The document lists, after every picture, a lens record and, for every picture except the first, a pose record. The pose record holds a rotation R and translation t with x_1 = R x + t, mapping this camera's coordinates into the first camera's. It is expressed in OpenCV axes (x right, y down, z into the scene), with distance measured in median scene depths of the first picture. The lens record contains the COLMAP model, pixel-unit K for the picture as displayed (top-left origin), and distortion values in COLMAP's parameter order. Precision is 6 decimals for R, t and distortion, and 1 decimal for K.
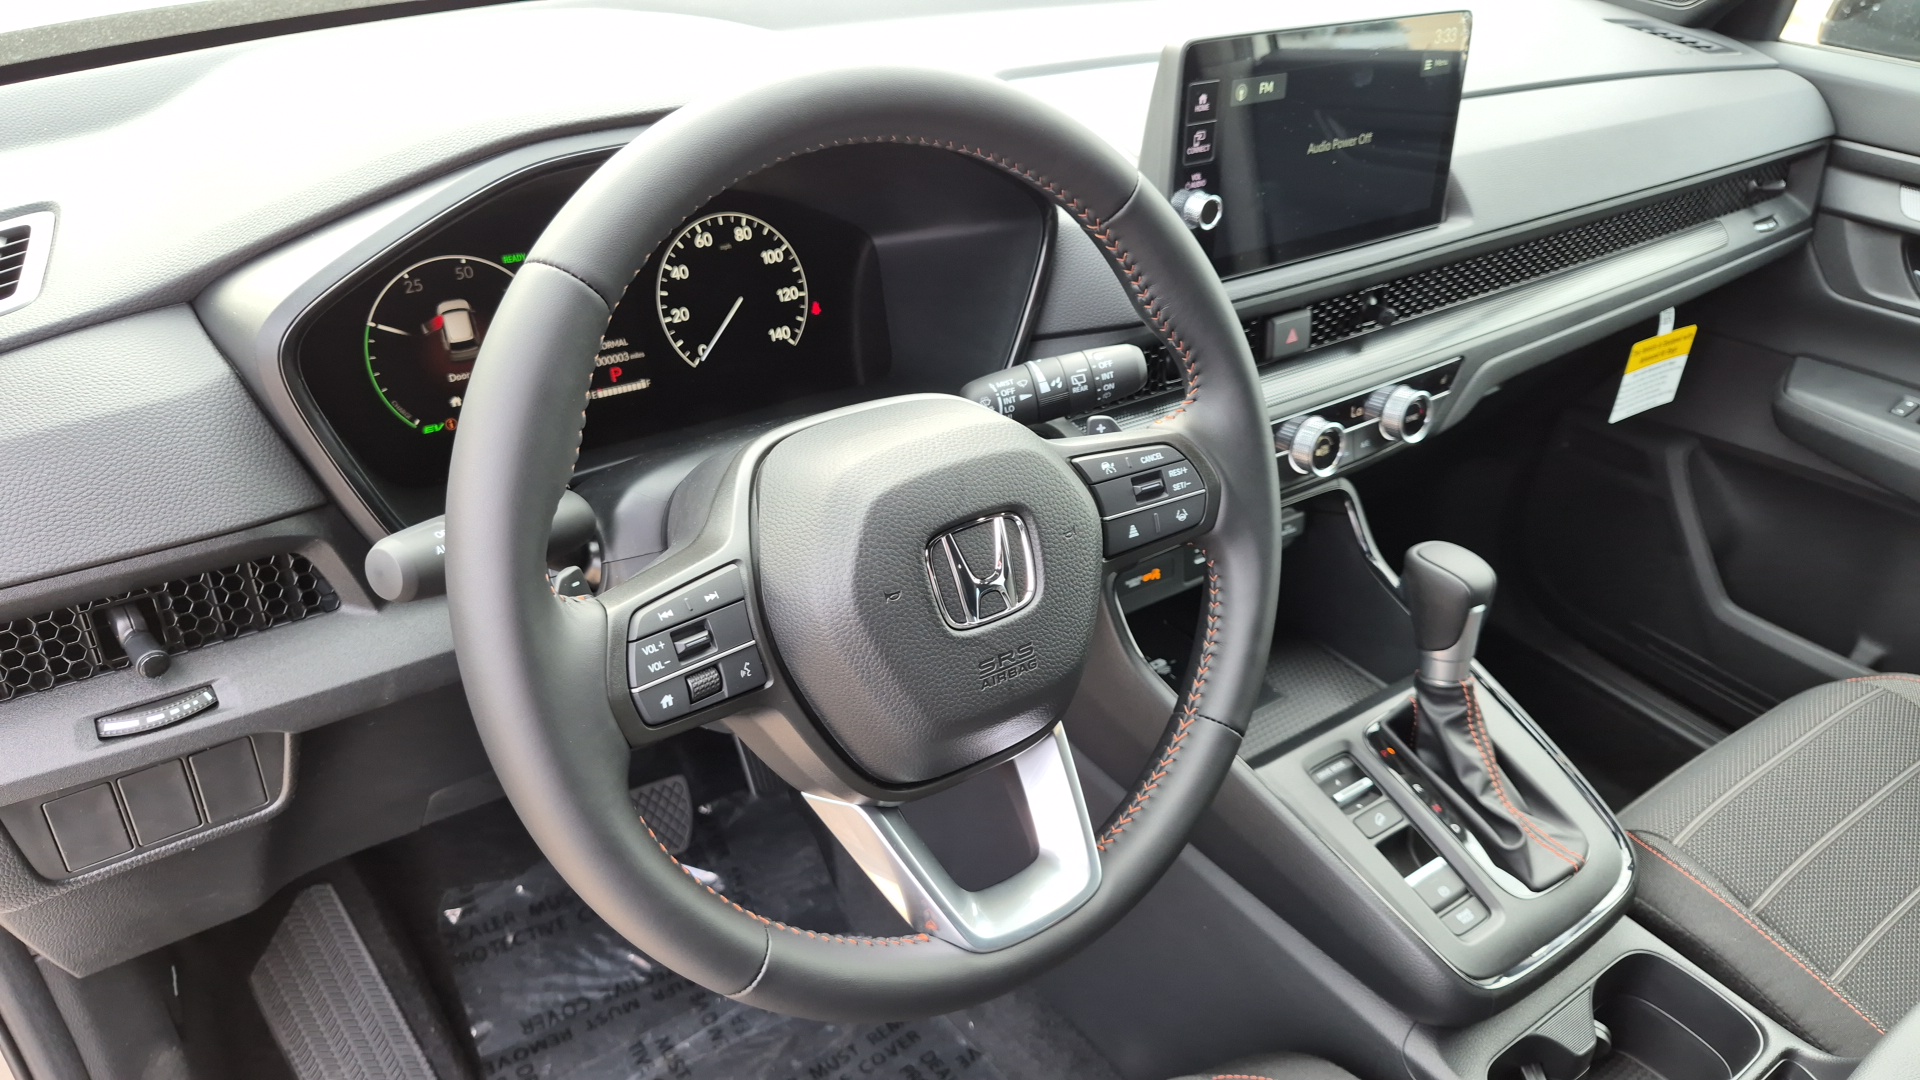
lens RADIAL K [[1356.9, 0, 967.7], [0, 1356.9, 545.0], [0, 0, 1]] dist [0.033121, -0.027802]
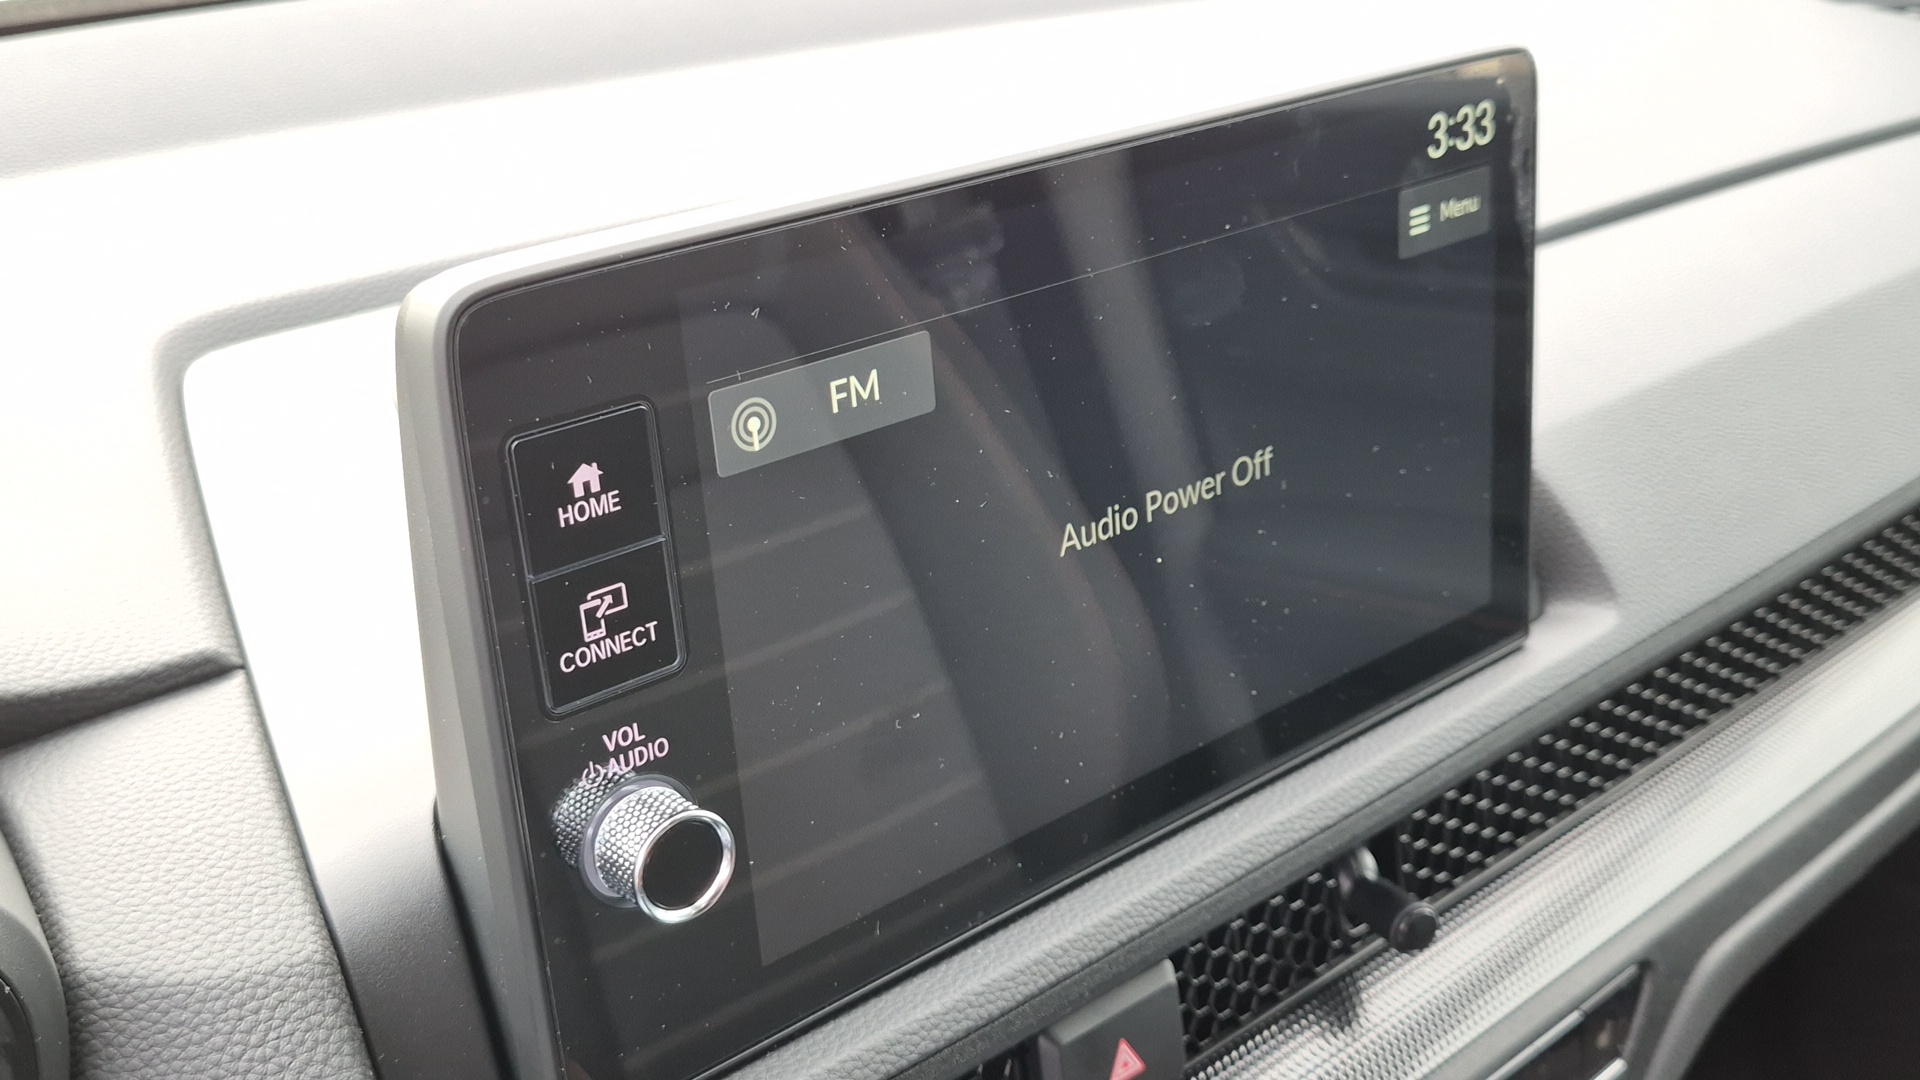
lens RADIAL K [[2046.9, 0, 963.8], [0, 2046.9, 551.2], [0, 0, 1]] dist [0.059487, 0.000000]
pose [[0.994098, -0.100057, 0.041927, 0.192882], [0.104516, 0.986899, -0.122909, -0.216246], [-0.029079, 0.126565, 0.991532, 0.505913]]
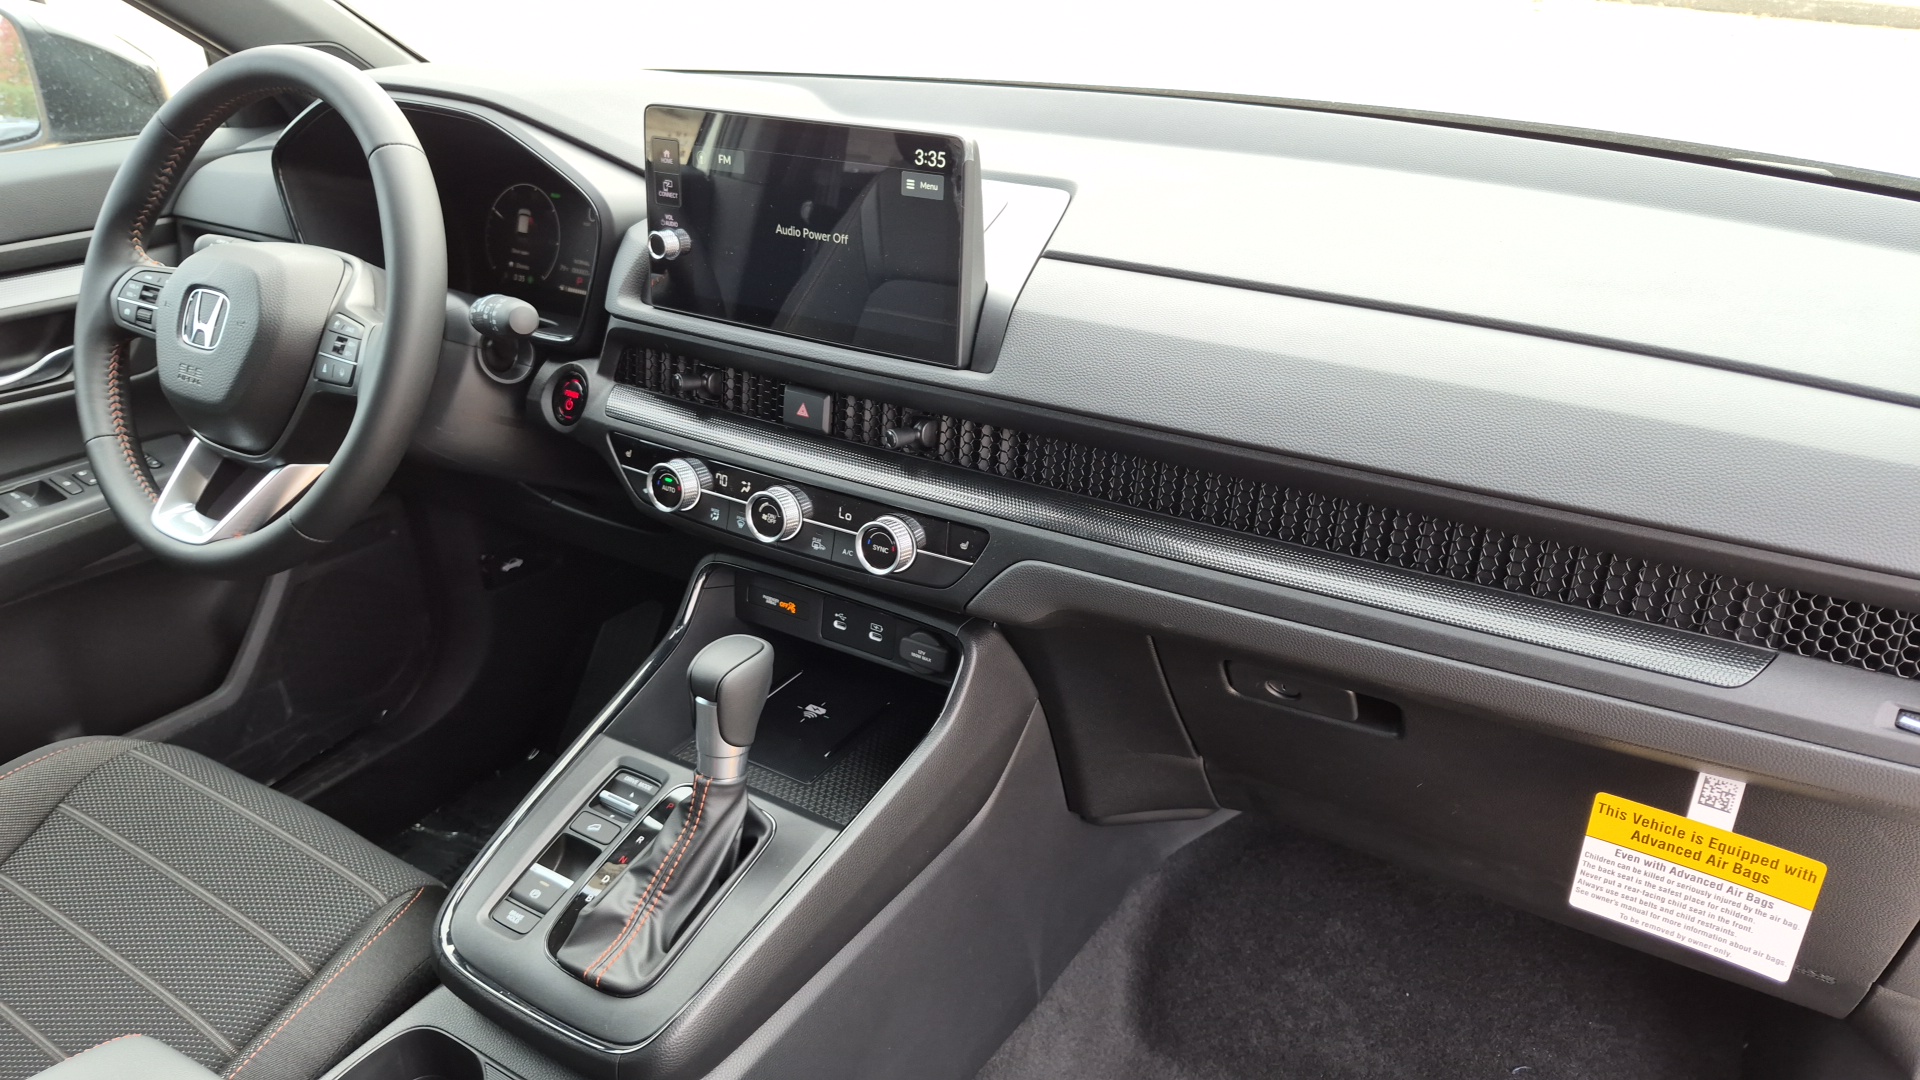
lens RADIAL K [[1356.9, 0, 982.0], [0, 1356.9, 515.7], [0, 0, 1]] dist [0.033121, -0.027802]
pose [[0.357557, 0.337730, -0.870684, 1.227348], [-0.467867, 0.871660, 0.145973, -0.300056], [0.808241, 0.355171, 0.469681, 0.648018]]
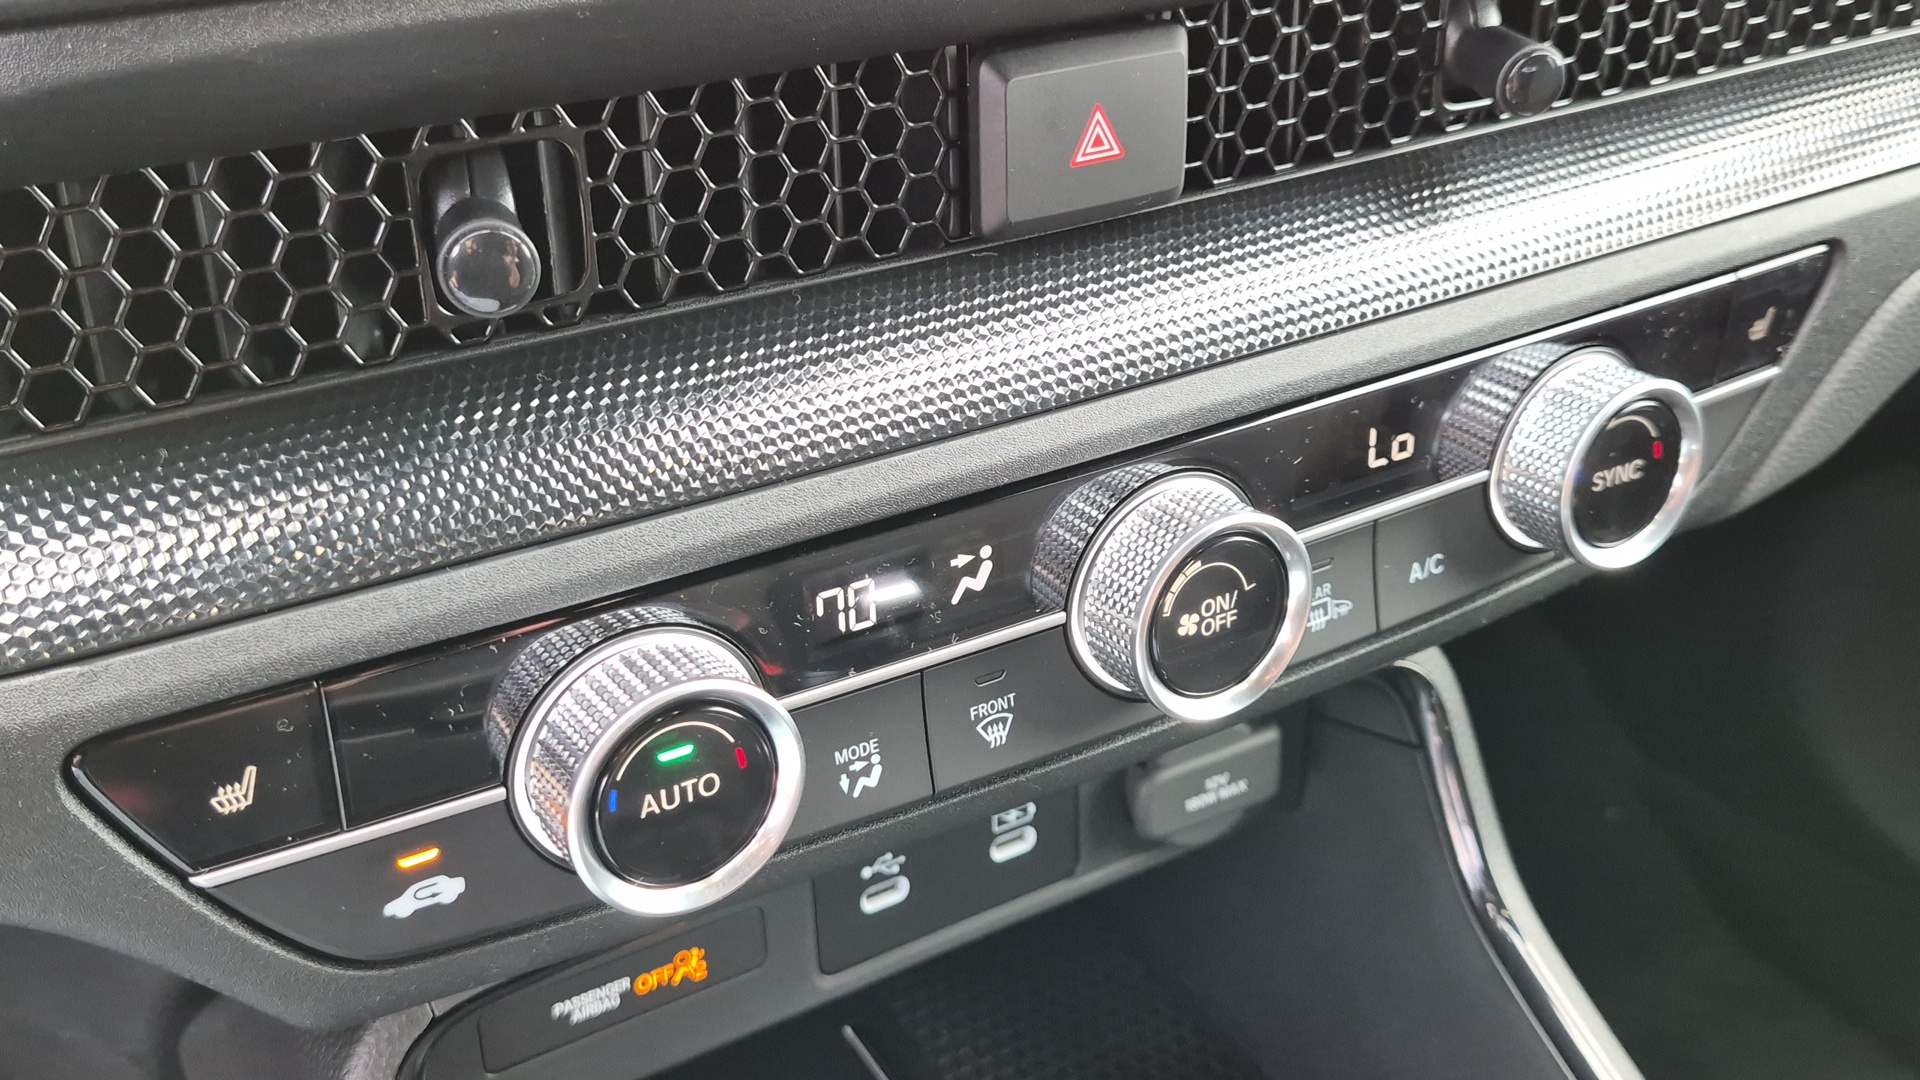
lens RADIAL K [[2046.9, 0, 965.2], [0, 2046.9, 555.6], [0, 0, 1]] dist [0.059487, 0.000000]
pose [[0.996877, 0.047548, -0.063052, 0.241812], [-0.045084, 0.998185, 0.039937, -0.093334], [0.064837, -0.036970, 0.997211, 0.635072]]
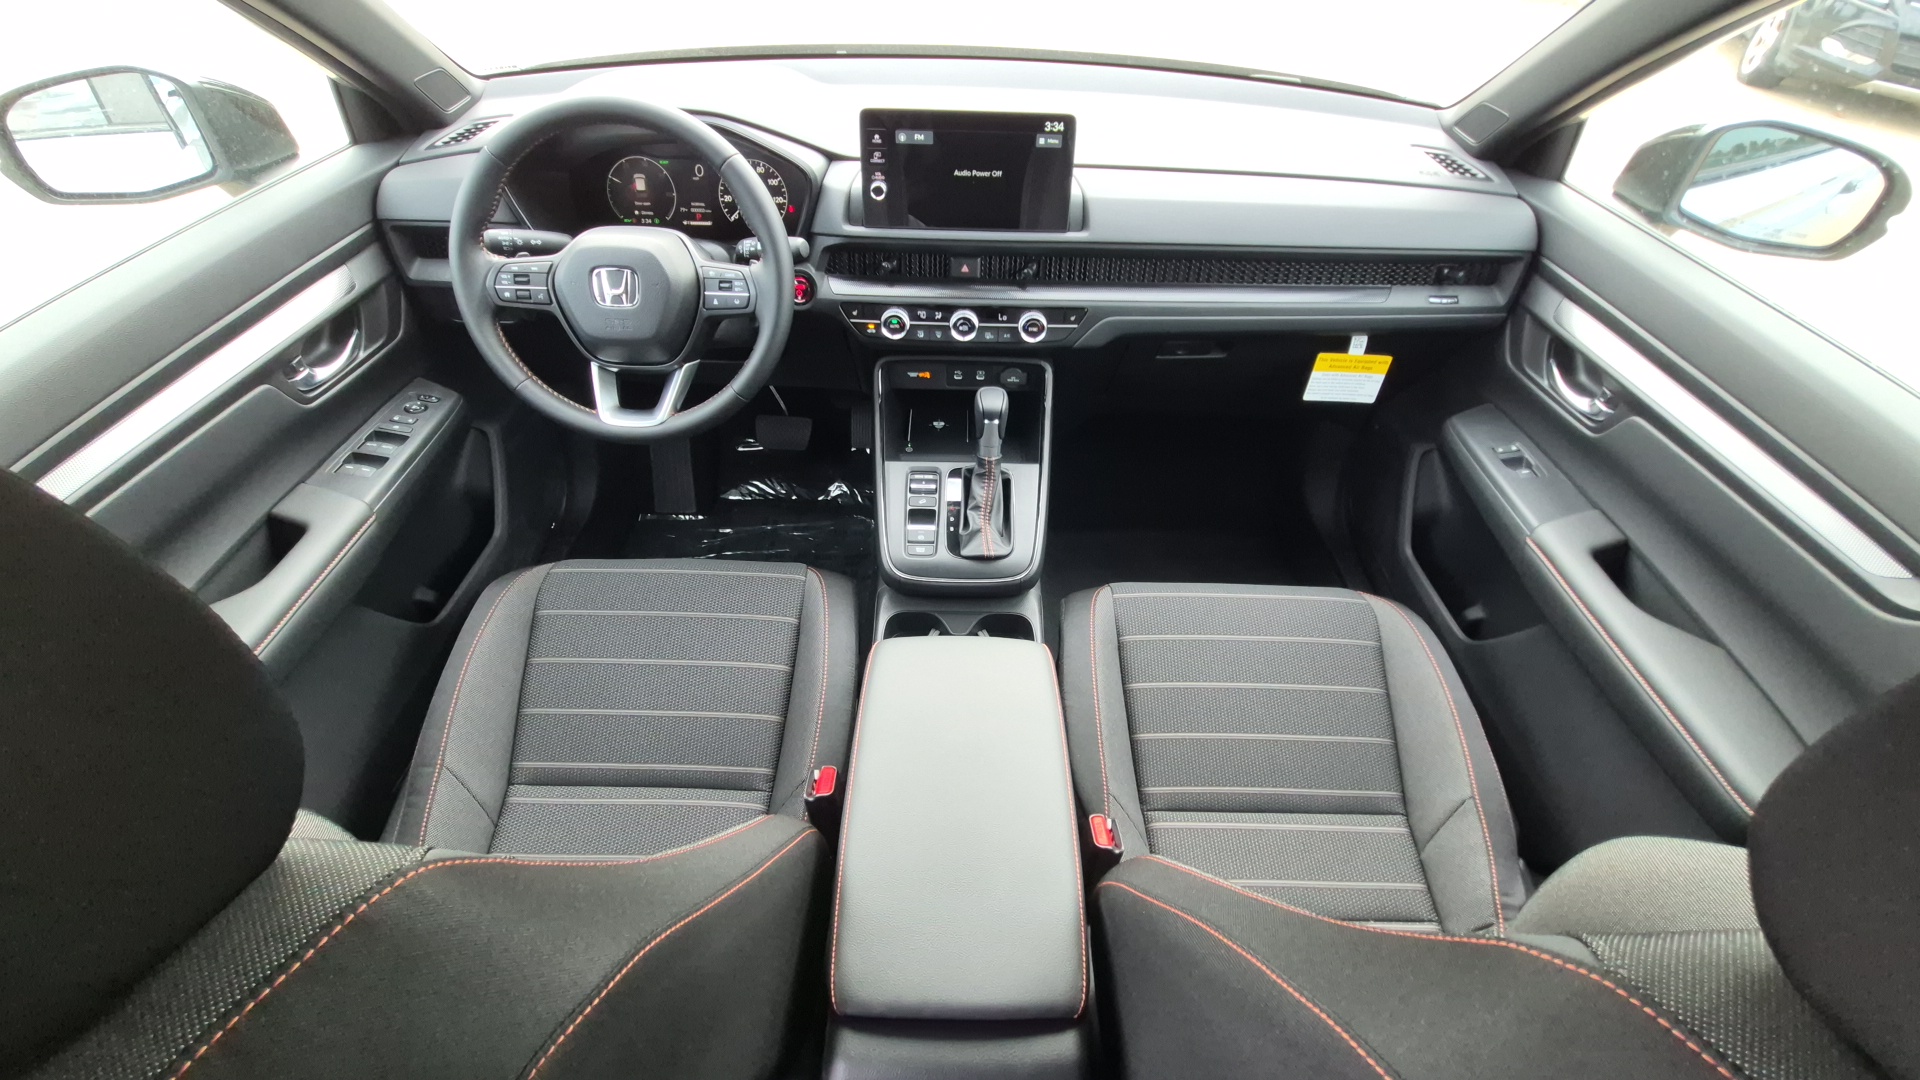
lens RADIAL K [[802.7, 0, 979.9], [0, 802.7, 521.3], [0, 0, 1]] dist [-0.012033, -0.001881]
pose [[0.803662, 0.368954, -0.466906, 0.957158], [-0.296788, 0.928561, 0.222914, -0.075949], [0.515796, -0.040575, 0.855750, -0.033108]]
